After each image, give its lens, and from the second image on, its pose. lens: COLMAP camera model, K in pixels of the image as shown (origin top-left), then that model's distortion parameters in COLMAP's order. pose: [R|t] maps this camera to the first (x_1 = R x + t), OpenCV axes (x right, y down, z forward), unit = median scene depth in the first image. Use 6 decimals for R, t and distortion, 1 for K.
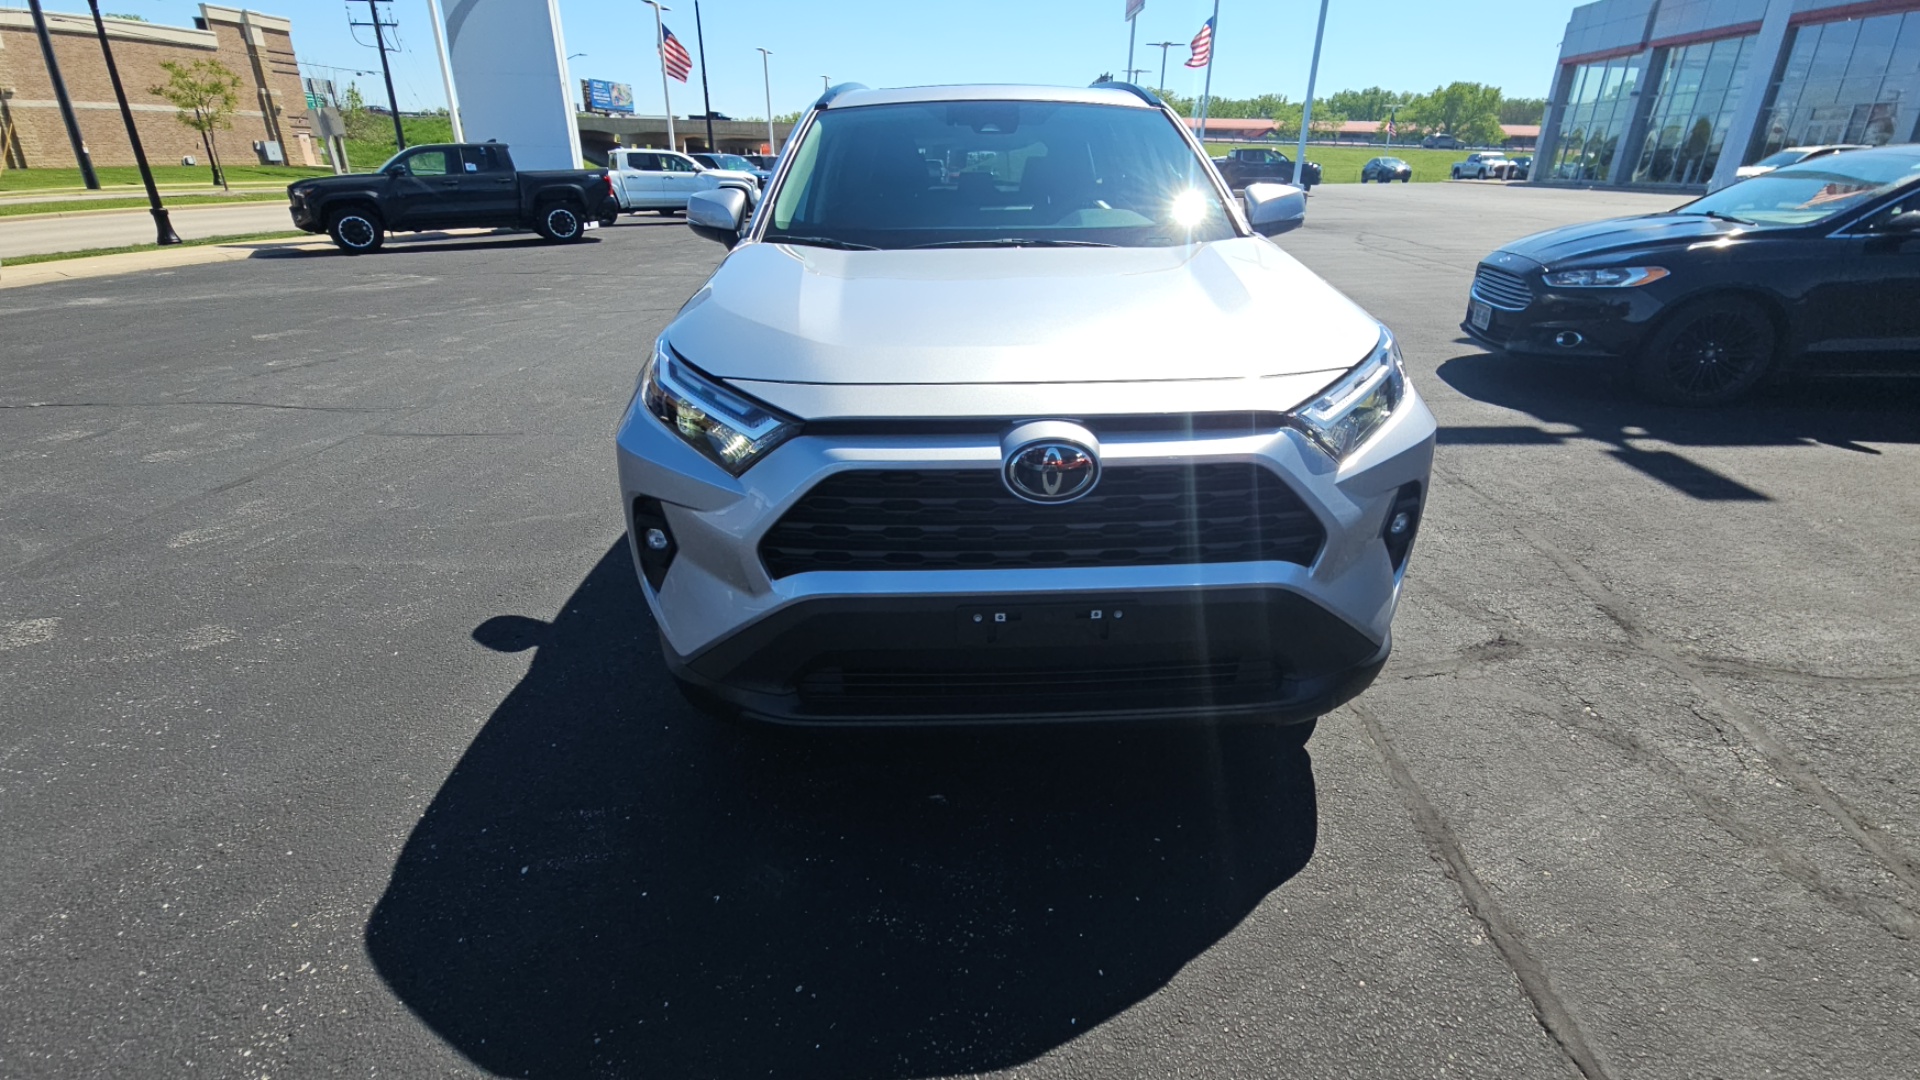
lens RADIAL K [[859.9, 0, 978.6], [0, 859.9, 542.6], [0, 0, 1]] dist [0.005398, -0.005678]
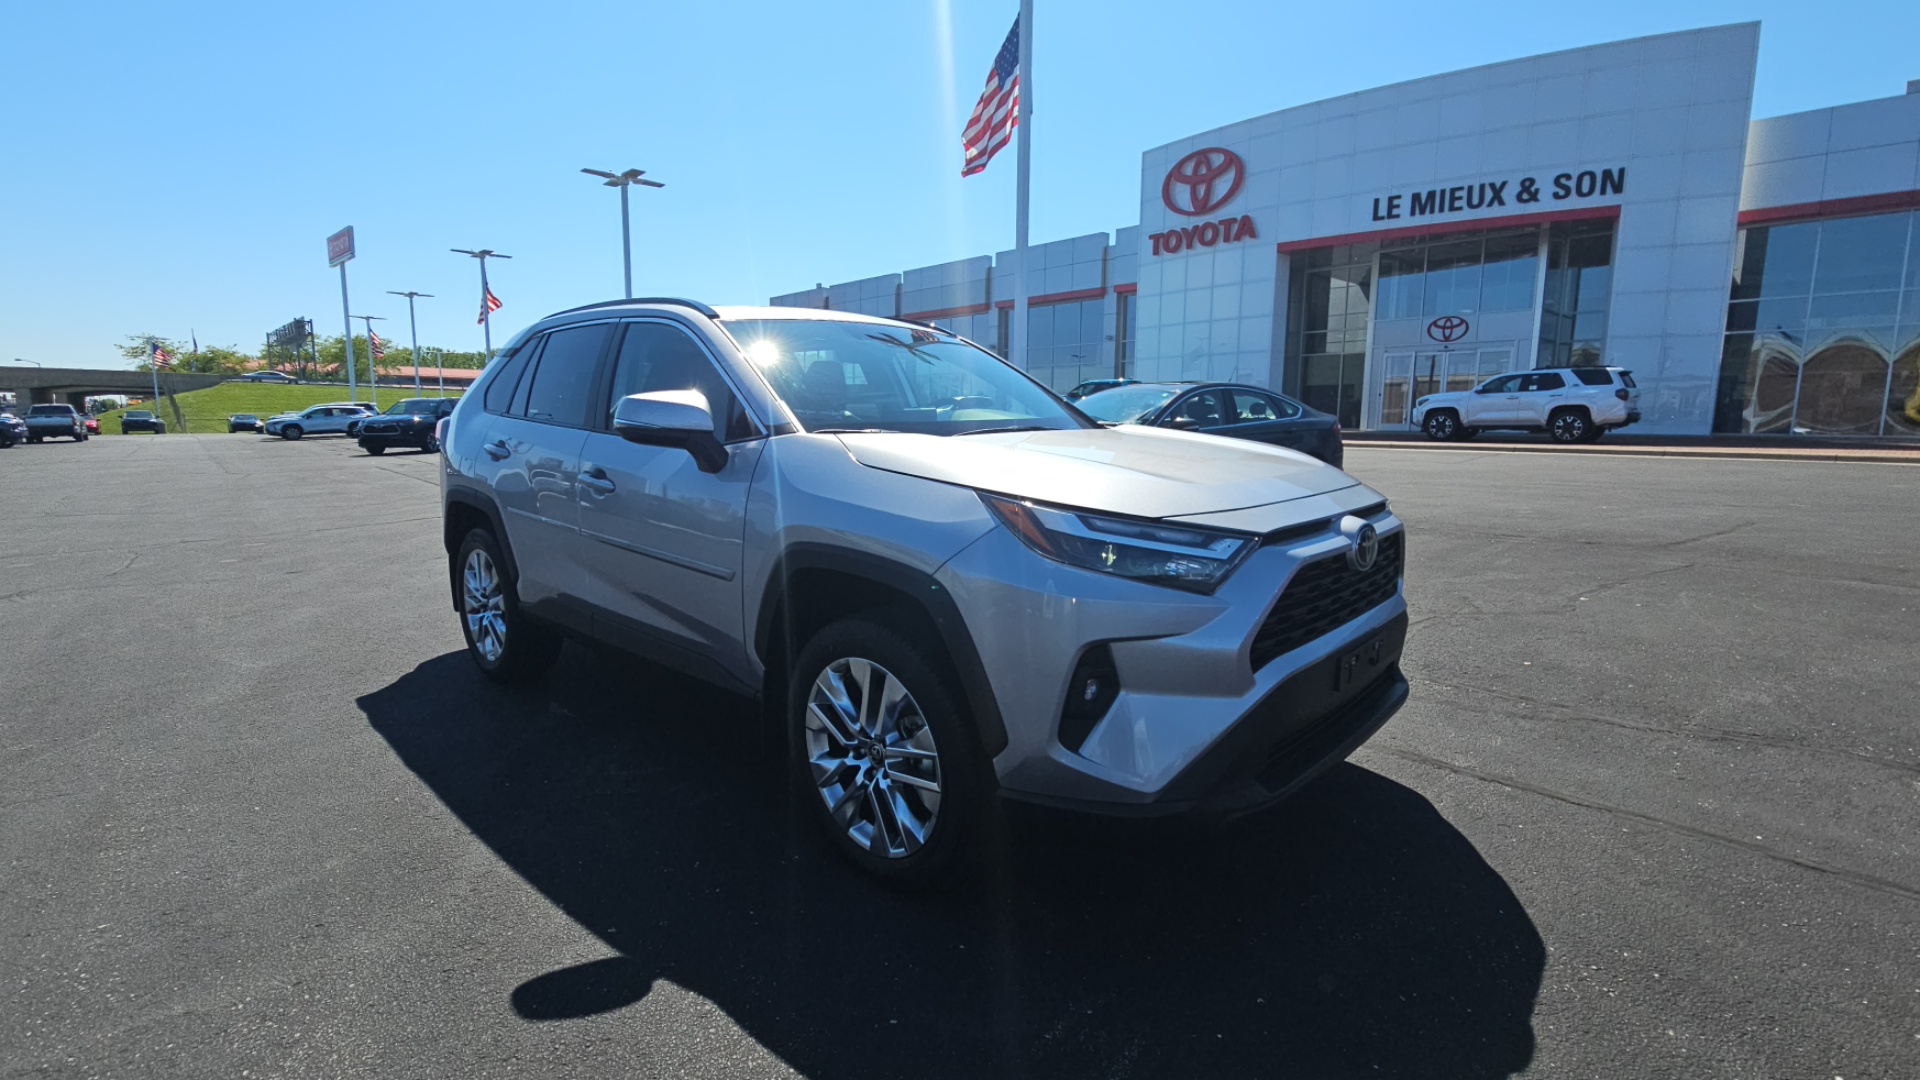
lens RADIAL K [[859.9, 0, 962.0], [0, 859.9, 537.6], [0, 0, 1]] dist [0.005398, -0.005678]
pose [[0.696672, -0.105208, 0.709634, -1.213809], [0.290686, 0.945743, -0.145164, -0.068559], [-0.655859, 0.307412, 0.689454, 0.345993]]
